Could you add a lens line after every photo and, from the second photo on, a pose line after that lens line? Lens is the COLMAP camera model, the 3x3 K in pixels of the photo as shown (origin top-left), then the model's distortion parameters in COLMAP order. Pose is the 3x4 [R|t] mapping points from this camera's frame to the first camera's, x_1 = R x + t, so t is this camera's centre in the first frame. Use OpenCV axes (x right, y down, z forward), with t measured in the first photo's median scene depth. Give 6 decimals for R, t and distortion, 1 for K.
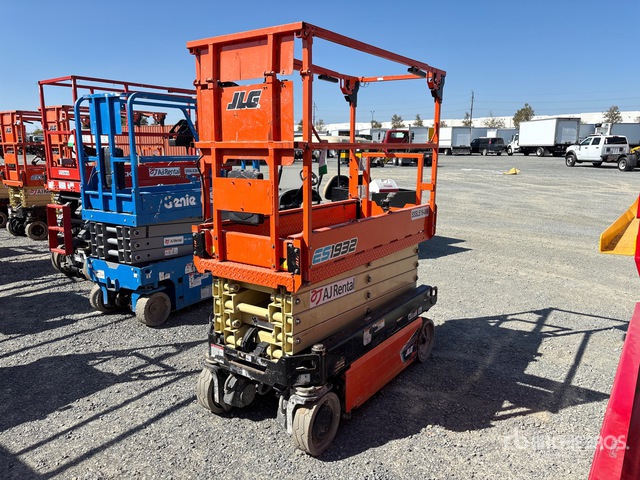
lens RADIAL K [[492.1, 0, 323.4], [0, 492.1, 239.5], [0, 0, 1]] dist [-0.028253, -0.008573]
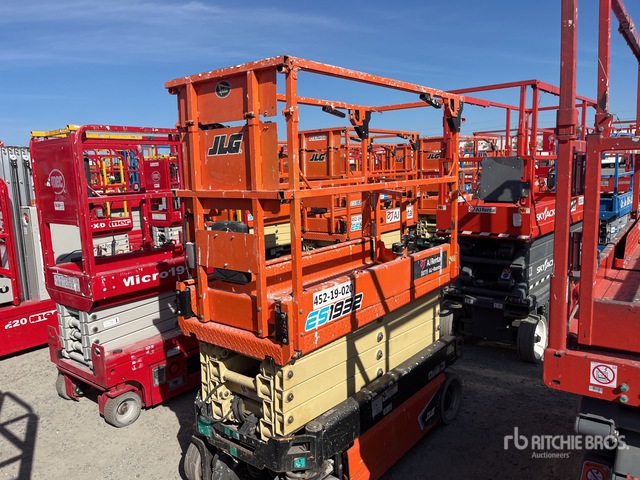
lens RADIAL K [[492.1, 0, 326.8], [0, 492.1, 232.2], [0, 0, 1]] dist [-0.028253, -0.008573]
pose [[0.997293, -0.017431, -0.071439, 0.074078], [0.014014, 0.998746, -0.048053, -0.074342], [0.072187, 0.046921, 0.996287, 0.128223]]
